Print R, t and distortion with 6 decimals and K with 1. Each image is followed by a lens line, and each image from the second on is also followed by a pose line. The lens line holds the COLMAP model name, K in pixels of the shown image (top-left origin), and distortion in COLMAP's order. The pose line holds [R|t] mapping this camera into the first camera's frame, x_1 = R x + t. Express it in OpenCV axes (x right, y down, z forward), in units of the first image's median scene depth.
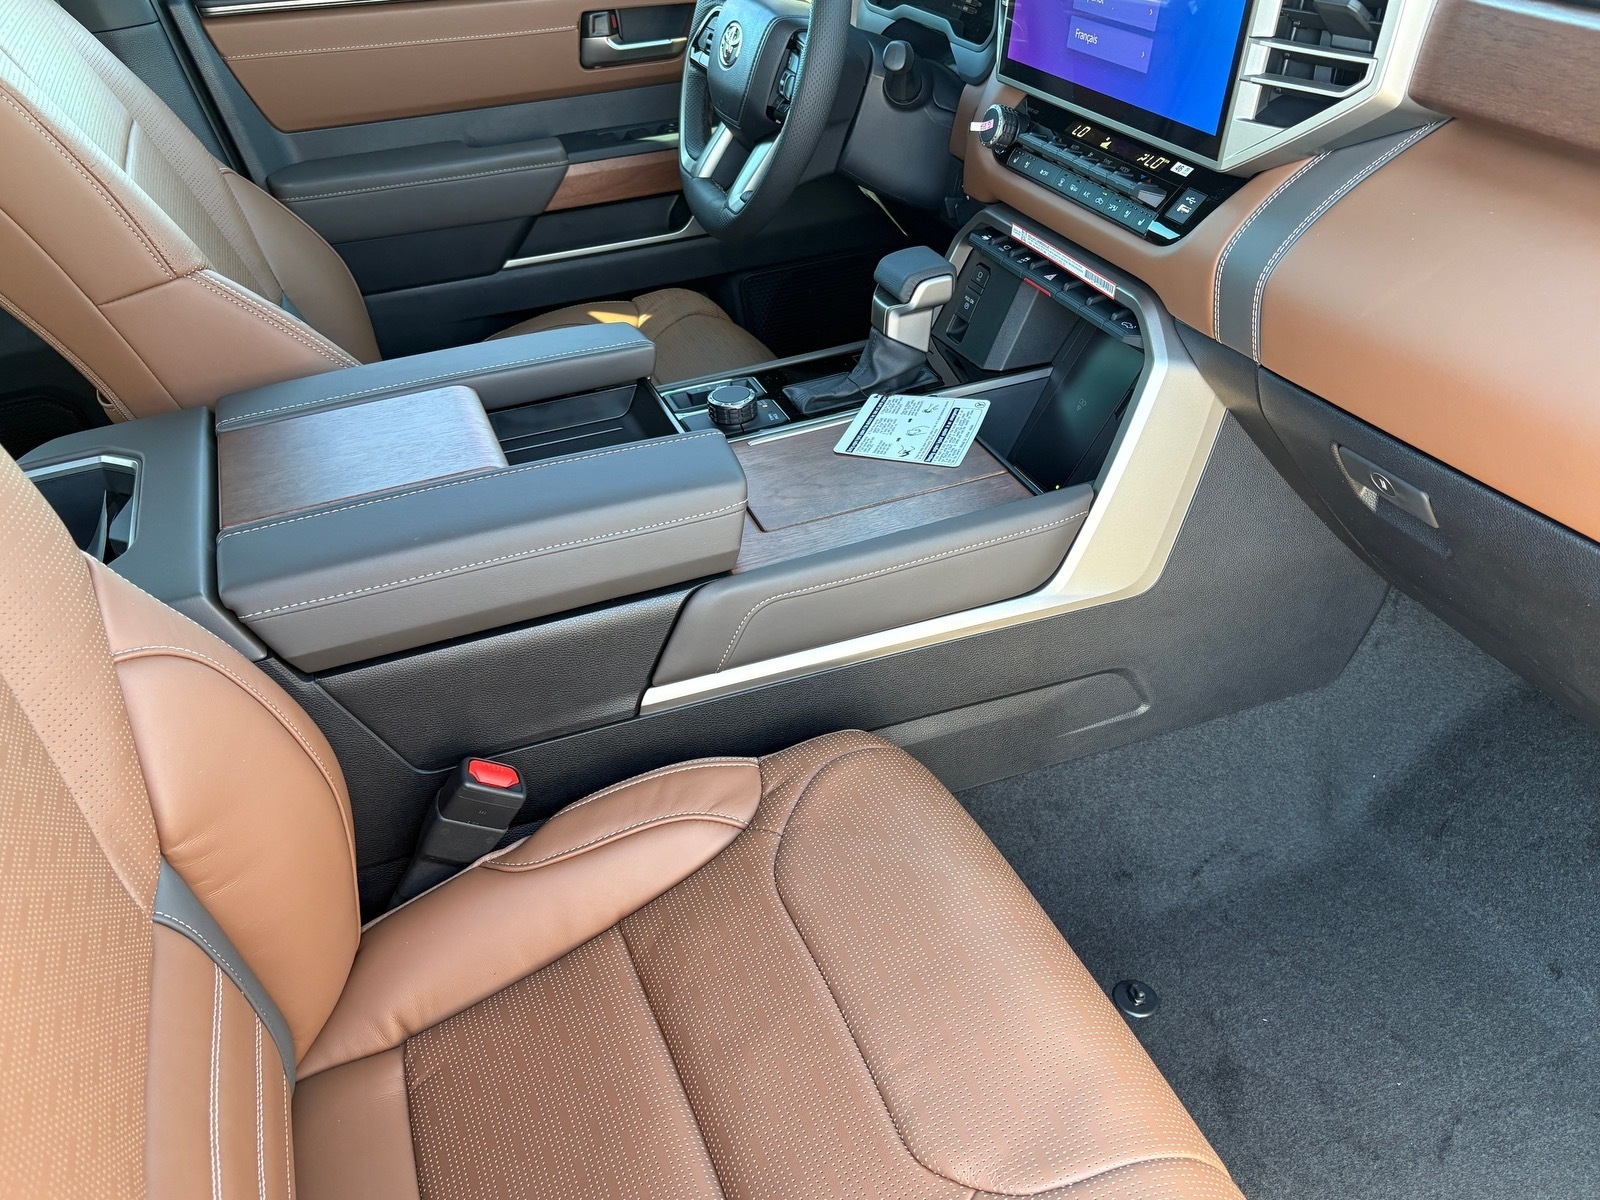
lens RADIAL K [[1401.6, 0, 800.0], [0, 1401.6, 600.0], [0, 0, 1]] dist [0.003278, -0.010132]
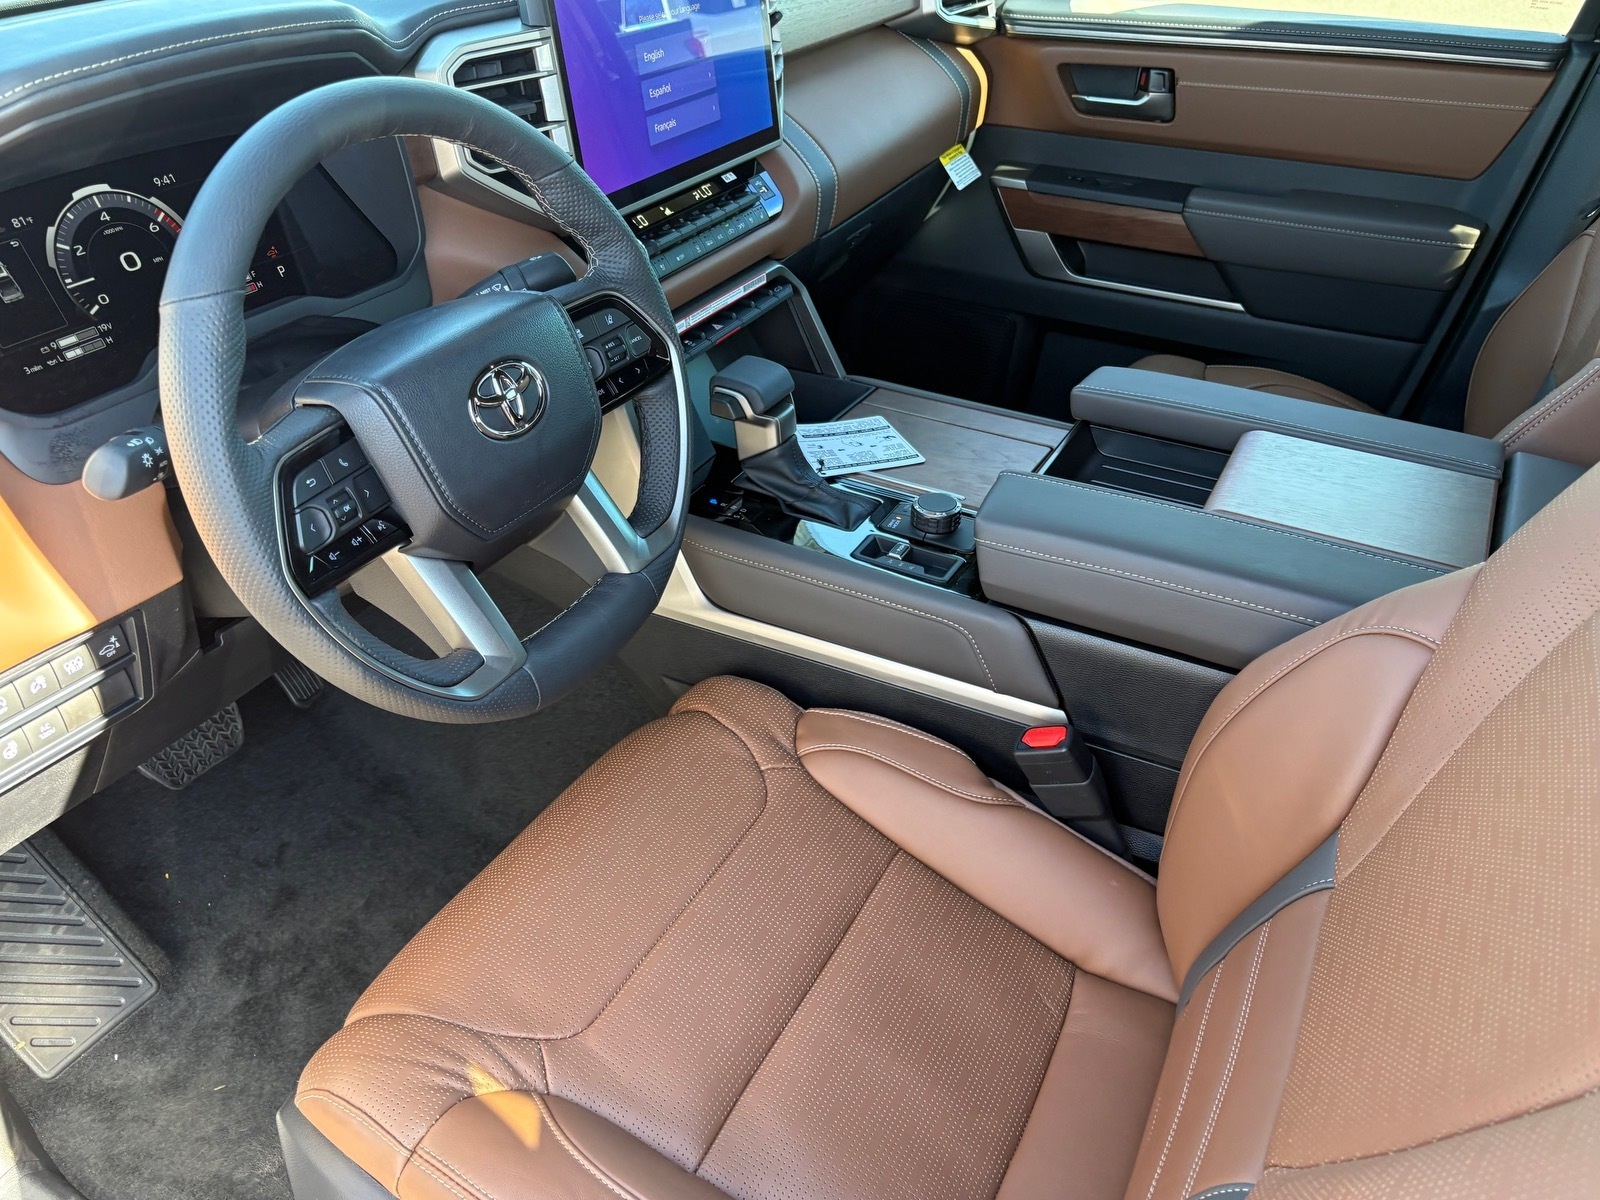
lens RADIAL K [[1274.7, 0, 801.6], [0, 1274.7, 597.2], [0, 0, 1]] dist [0.008992, 0.008224]
pose [[-0.674214, -0.354528, 0.647878, -0.637915], [0.421776, 0.535280, 0.731834, -0.870101], [-0.606251, 0.766672, -0.211362, 1.391337]]
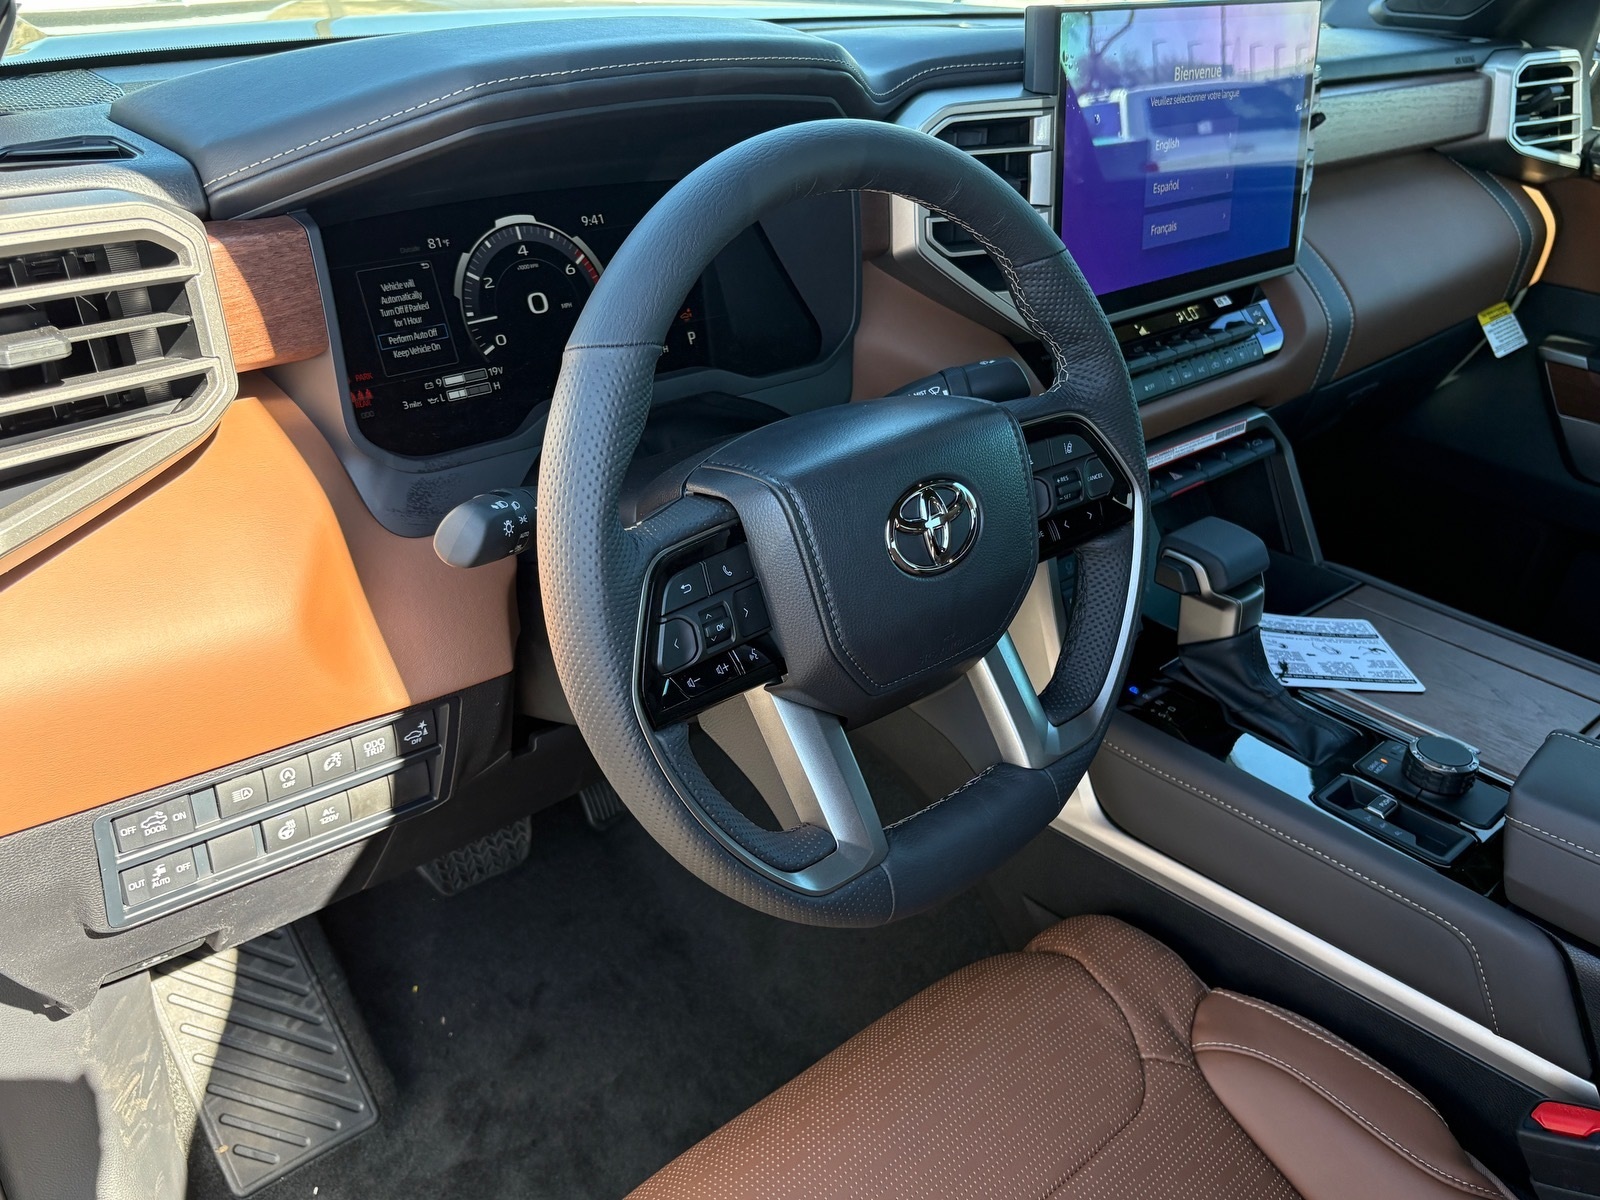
lens RADIAL K [[1430.2, 0, 800.0], [0, 1430.2, 600.0], [0, 0, 1]] dist [0.055207, -0.131838]
pose [[-0.420688, -0.378727, 0.824371, -0.536357], [0.461138, 0.693275, 0.553825, -0.831684], [-0.781264, 0.613136, -0.117007, 1.395101]]
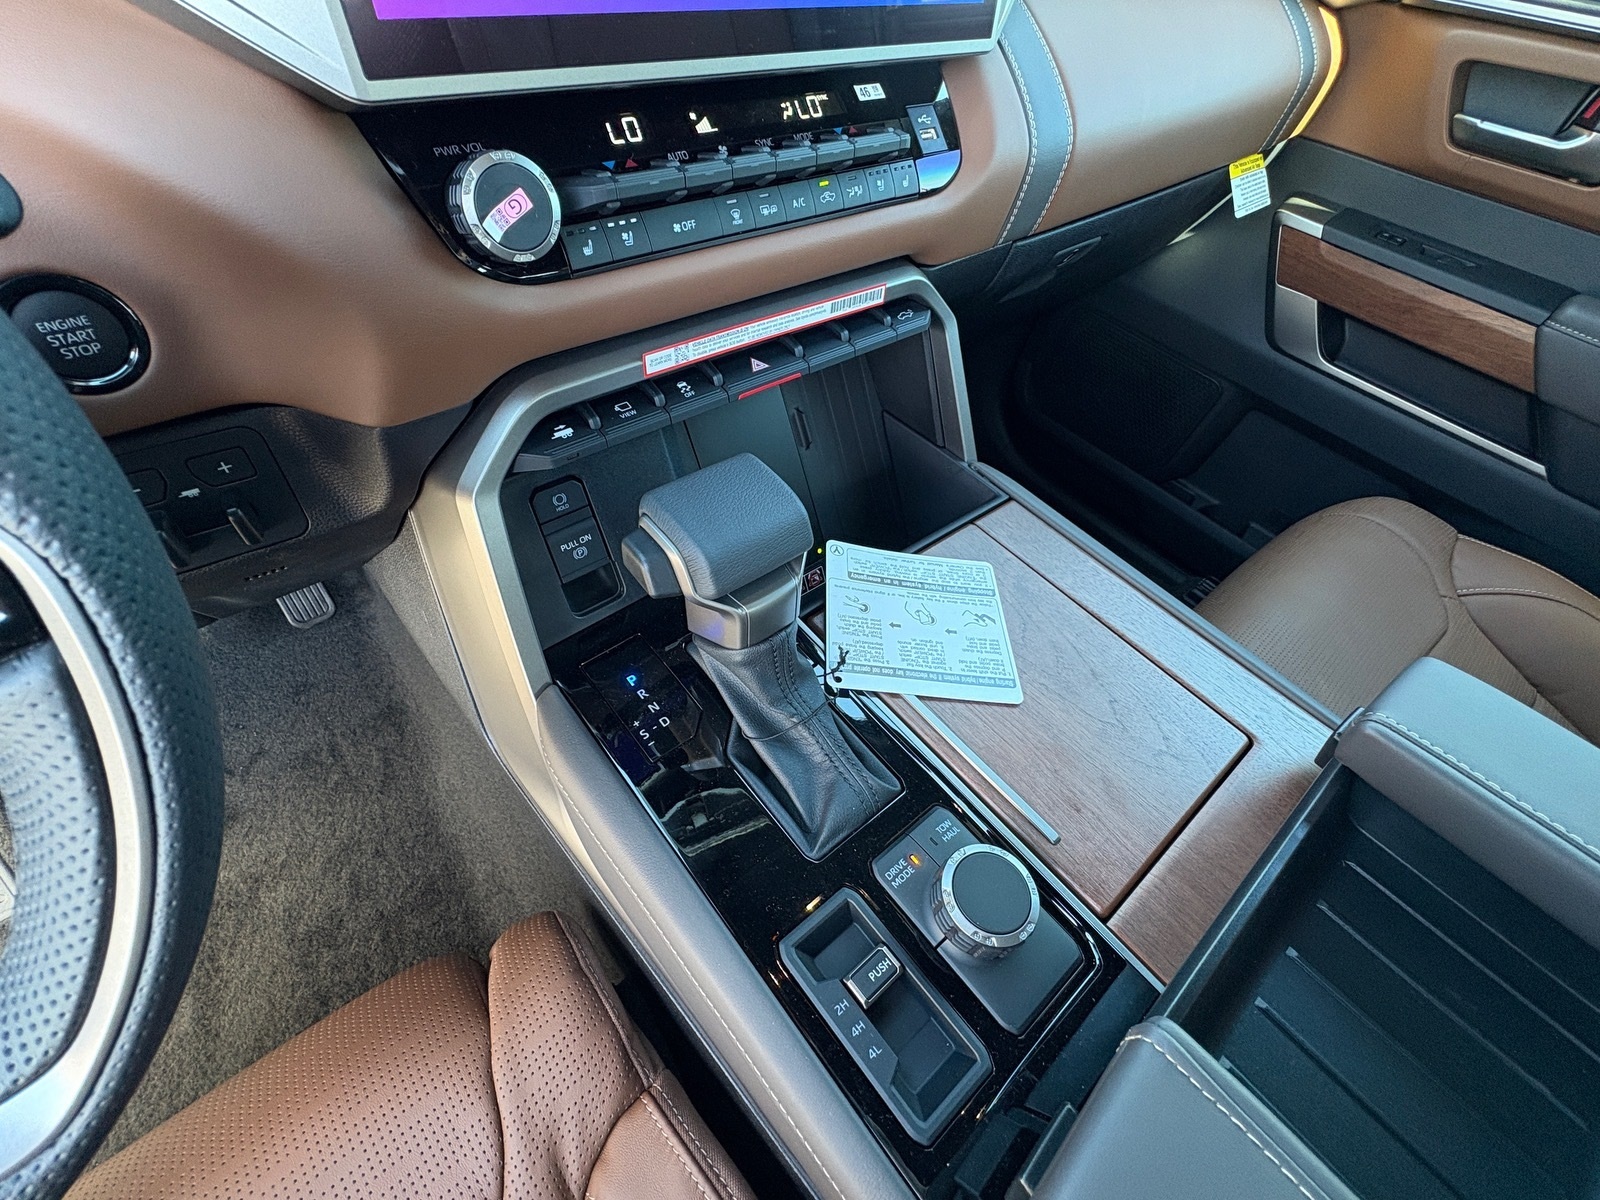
lens RADIAL K [[694.1, 0, 804.5], [0, 694.1, 593.2], [0, 0, 1]] dist [0.000787, 0.000166]
pose [[-0.363781, -0.683231, 0.633134, -0.114148], [0.421025, 0.485706, 0.766047, -0.433964], [-0.830904, 0.545238, 0.110967, 1.037273]]
